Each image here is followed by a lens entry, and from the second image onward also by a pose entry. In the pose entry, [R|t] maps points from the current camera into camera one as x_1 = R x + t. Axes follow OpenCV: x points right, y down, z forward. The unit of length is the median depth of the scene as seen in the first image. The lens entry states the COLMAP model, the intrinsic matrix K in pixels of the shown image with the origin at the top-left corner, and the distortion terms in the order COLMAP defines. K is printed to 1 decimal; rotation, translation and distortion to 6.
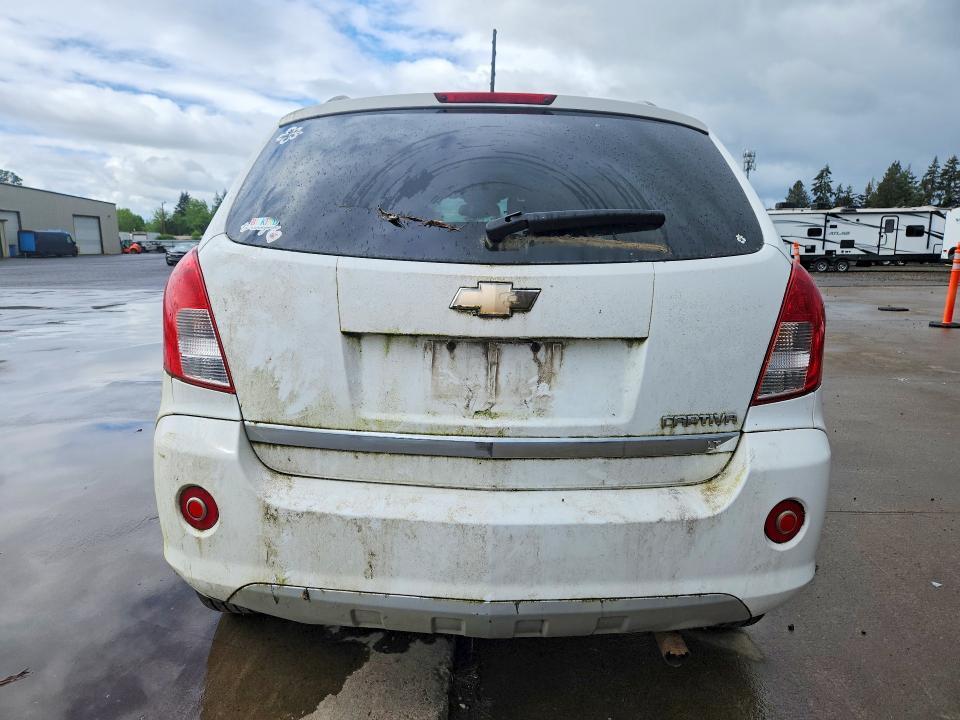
lens RADIAL K [[716.9, 0, 480.3], [0, 716.9, 358.0], [0, 0, 1]] dist [0.099815, -0.090249]
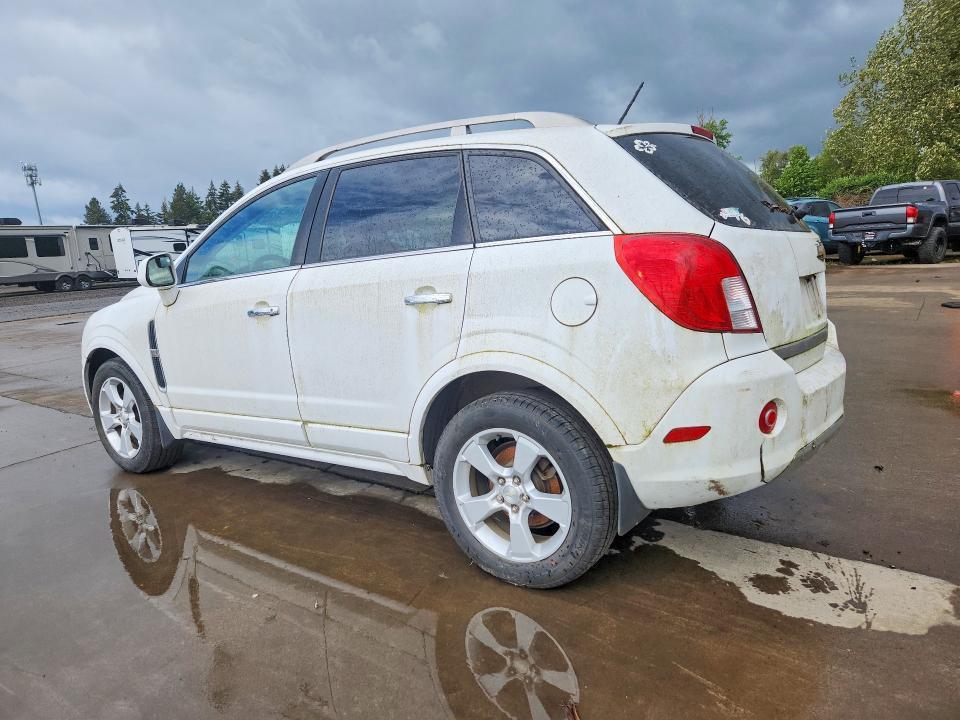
lens RADIAL K [[716.9, 0, 480.3], [0, 716.9, 358.0], [0, 0, 1]] dist [0.099815, -0.090249]
pose [[0.484216, -0.174363, 0.857399, -0.206555], [0.198260, 0.976318, 0.086580, -0.014967], [-0.852190, 0.128064, 0.507318, 0.085333]]
